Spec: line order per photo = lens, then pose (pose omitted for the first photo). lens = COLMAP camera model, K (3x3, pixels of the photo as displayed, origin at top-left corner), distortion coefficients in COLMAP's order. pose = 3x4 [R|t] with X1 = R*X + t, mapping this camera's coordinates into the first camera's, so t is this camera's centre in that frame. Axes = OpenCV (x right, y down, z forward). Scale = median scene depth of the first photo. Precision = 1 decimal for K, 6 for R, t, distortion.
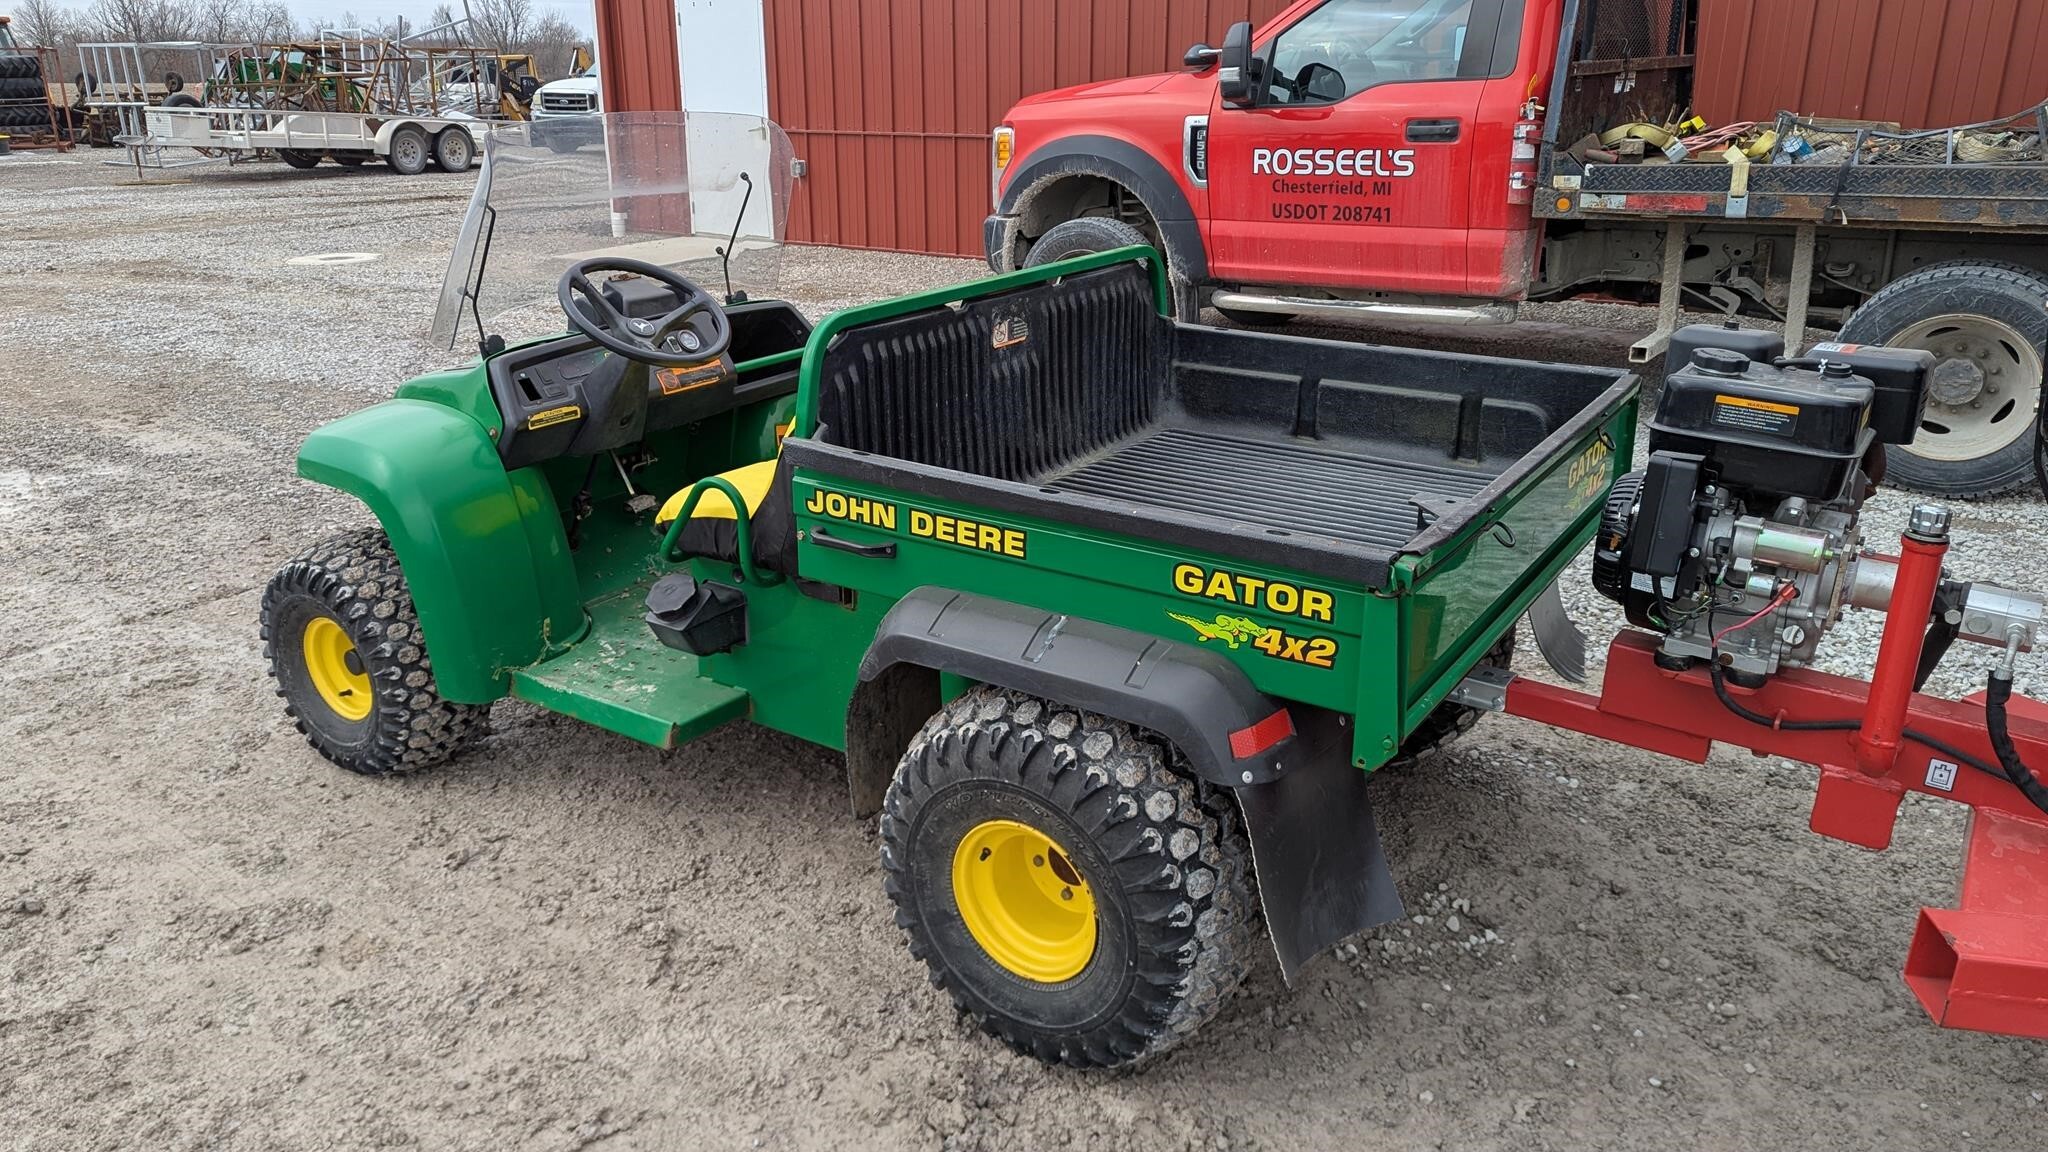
lens RADIAL K [[1426.8, 0, 1001.3], [0, 1426.8, 527.9], [0, 0, 1]] dist [0.078819, -0.087617]
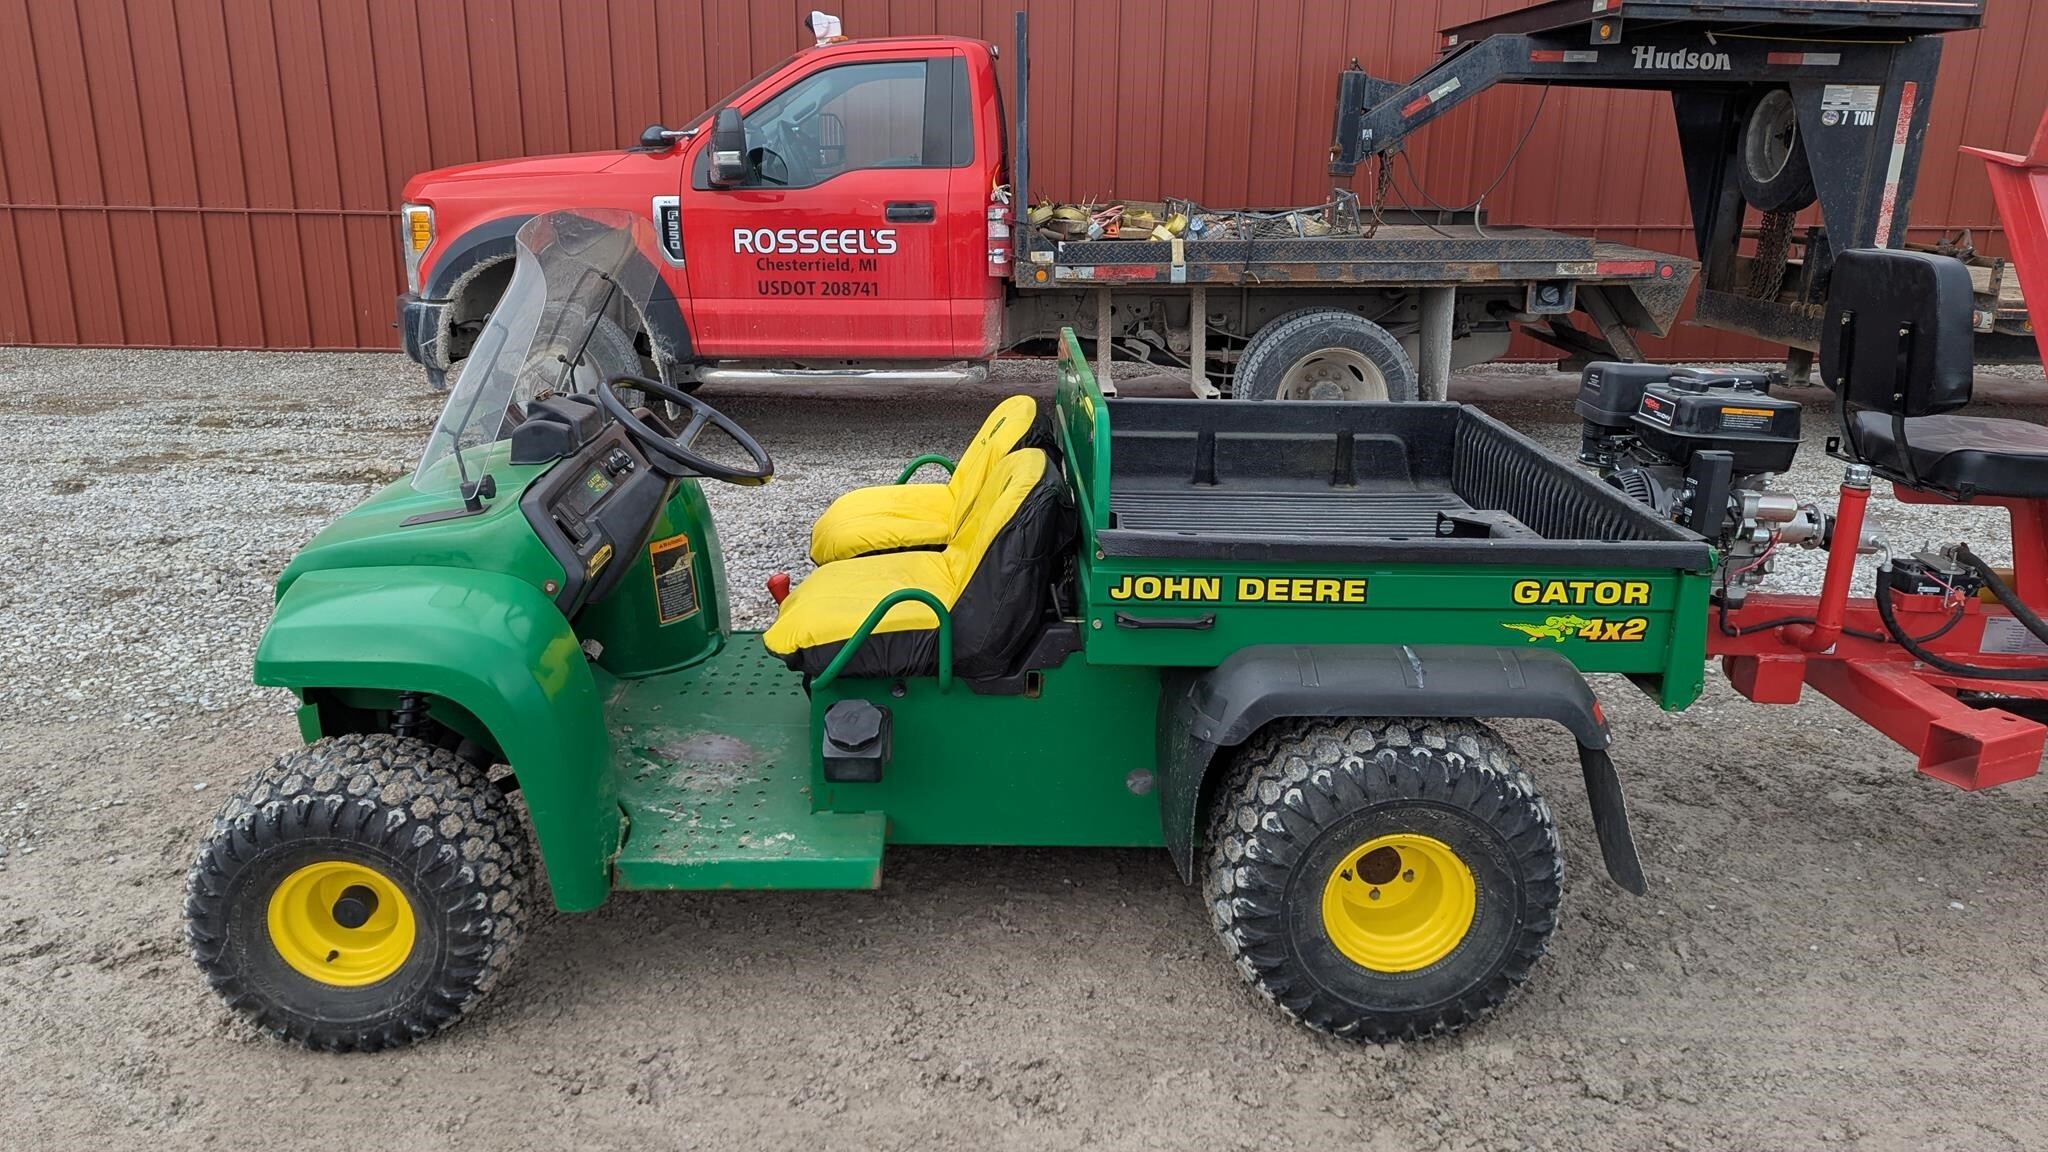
lens RADIAL K [[1426.8, 0, 1001.3], [0, 1426.8, 527.9], [0, 0, 1]] dist [0.078819, -0.087617]
pose [[0.813703, -0.132041, 0.566085, -0.351168], [0.157191, 0.987558, 0.004401, -0.035922], [-0.559623, 0.085403, 0.824335, 0.089122]]
